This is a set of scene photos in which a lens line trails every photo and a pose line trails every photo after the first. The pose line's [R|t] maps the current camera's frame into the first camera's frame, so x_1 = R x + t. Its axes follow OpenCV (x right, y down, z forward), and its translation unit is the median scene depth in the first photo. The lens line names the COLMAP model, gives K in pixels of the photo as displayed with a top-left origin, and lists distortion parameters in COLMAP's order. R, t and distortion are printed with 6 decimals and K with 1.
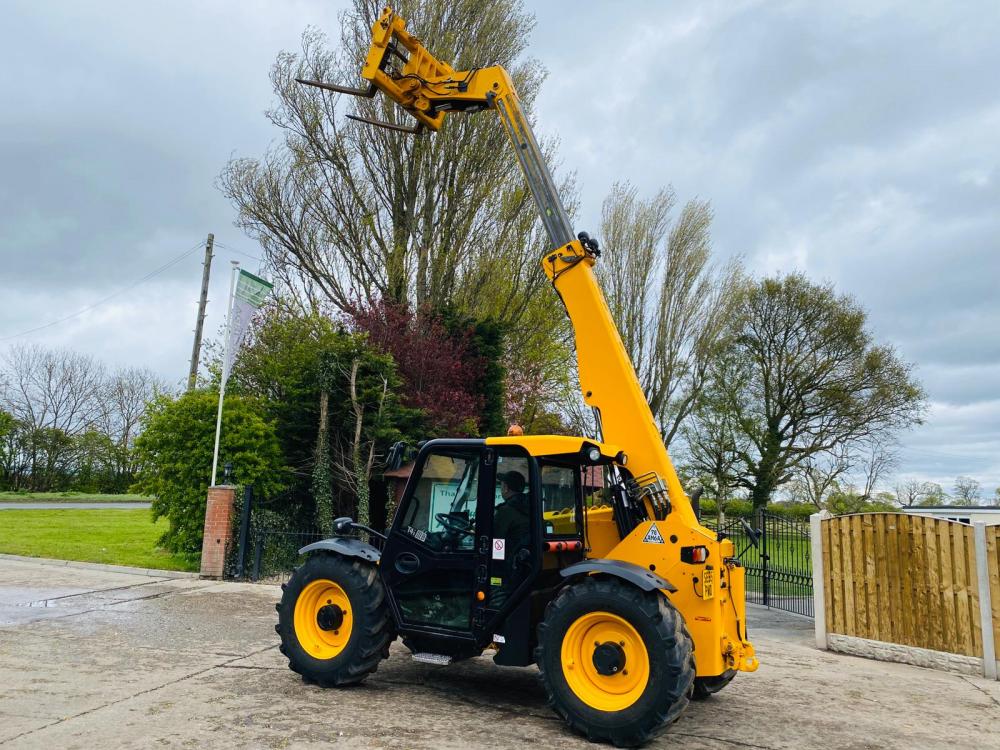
lens RADIAL K [[757.9, 0, 505.9], [0, 757.9, 370.6], [0, 0, 1]] dist [0.037951, -0.036731]
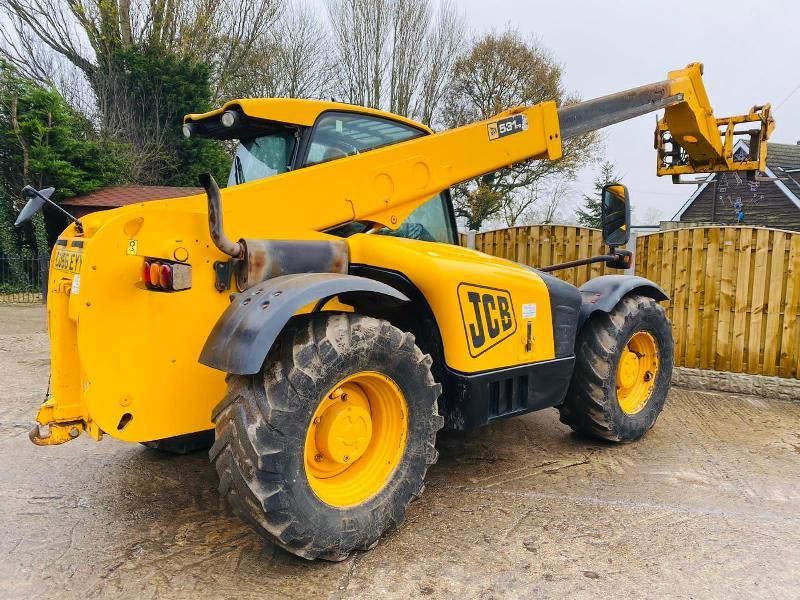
lens RADIAL K [[614.0, 0, 398.0], [0, 614.0, 292.5], [0, 0, 1]] dist [0.012710, -0.007041]
pose [[0.989707, -0.031435, 0.139614, 0.209379], [-0.006701, 0.964328, 0.264626, 0.024184], [-0.142952, -0.262838, 0.954191, 0.058476]]
